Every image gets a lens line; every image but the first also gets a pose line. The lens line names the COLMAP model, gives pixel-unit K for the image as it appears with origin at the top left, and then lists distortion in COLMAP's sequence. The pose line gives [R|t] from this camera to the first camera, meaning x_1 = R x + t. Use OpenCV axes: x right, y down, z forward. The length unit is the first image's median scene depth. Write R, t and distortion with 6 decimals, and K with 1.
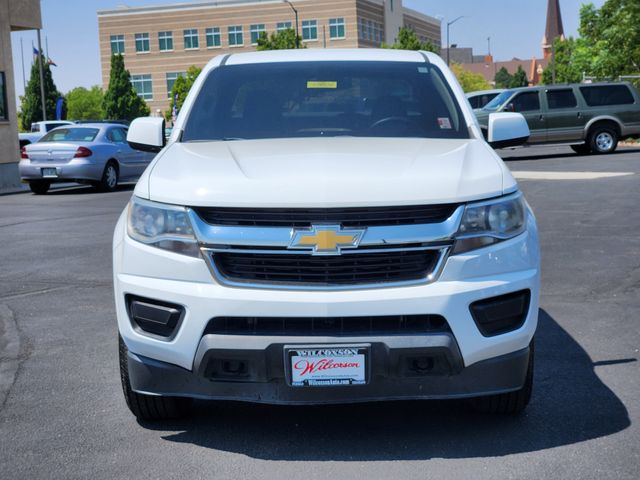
lens RADIAL K [[1360.2, 0, 321.3], [0, 1360.2, 209.0], [0, 0, 1]] dist [-0.961759, 9.310965]
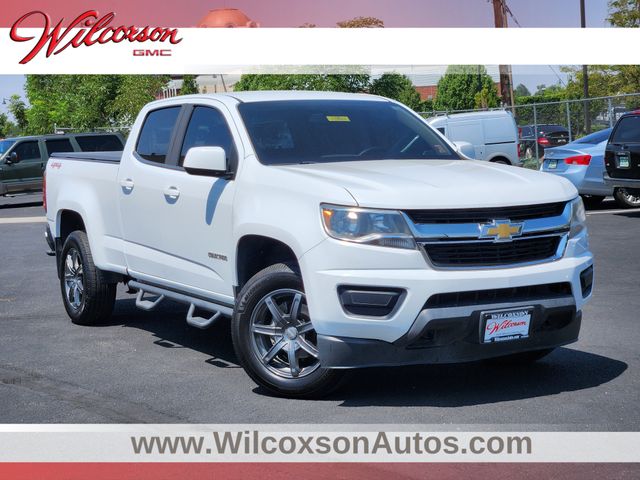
lens RADIAL K [[1360.2, 0, 321.3], [0, 1360.2, 209.0], [0, 0, 1]] dist [-0.961759, 9.310965]
pose [[0.879550, -0.030101, 0.474853, -0.772049], [0.049800, 0.998339, -0.028957, 0.030490], [-0.473193, 0.049117, 0.879588, -0.079331]]
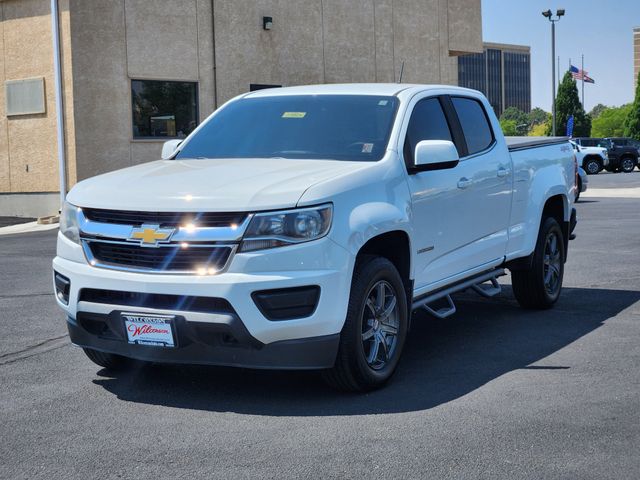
lens RADIAL K [[1360.2, 0, 321.3], [0, 1360.2, 209.0], [0, 0, 1]] dist [-0.961759, 9.310965]
pose [[0.905618, 0.036154, -0.422551, 0.703225], [-0.041138, 0.999150, -0.002679, -0.006496], [0.422095, 0.019809, 0.906335, -0.123118]]
